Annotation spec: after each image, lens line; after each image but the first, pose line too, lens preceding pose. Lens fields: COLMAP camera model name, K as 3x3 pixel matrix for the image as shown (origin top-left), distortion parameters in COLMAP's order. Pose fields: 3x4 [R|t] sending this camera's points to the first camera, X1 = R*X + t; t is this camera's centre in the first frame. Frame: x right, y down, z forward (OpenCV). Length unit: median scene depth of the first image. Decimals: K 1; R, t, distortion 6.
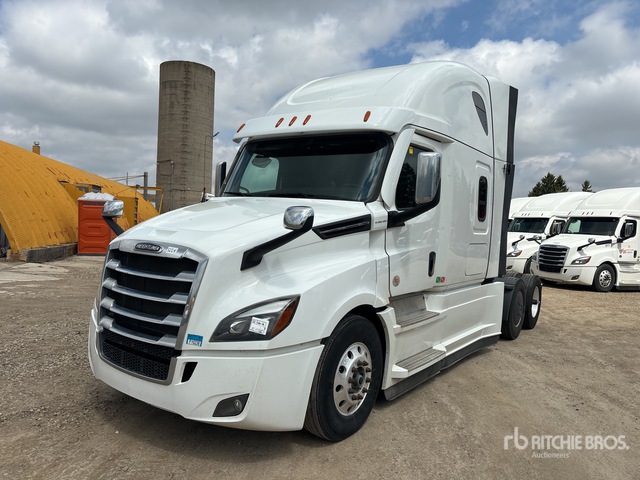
lens RADIAL K [[503.3, 0, 320.0], [0, 503.3, 240.0], [0, 0, 1]] dist [0.005474, 0.002198]
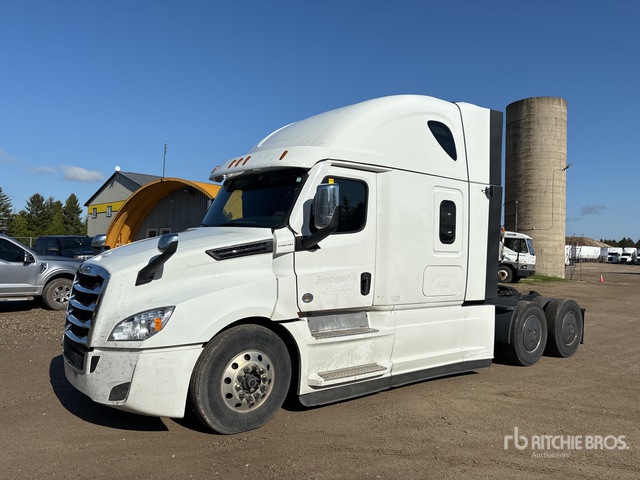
lens RADIAL K [[510.9, 0, 326.4], [0, 510.9, 240.1], [0, 0, 1]] dist [0.001033, -0.000089]
pose [[0.965619, -0.026464, -0.258611, 0.509585], [0.011086, 0.998092, -0.060741, 0.023362], [0.259725, 0.055786, 0.964070, -0.099257]]
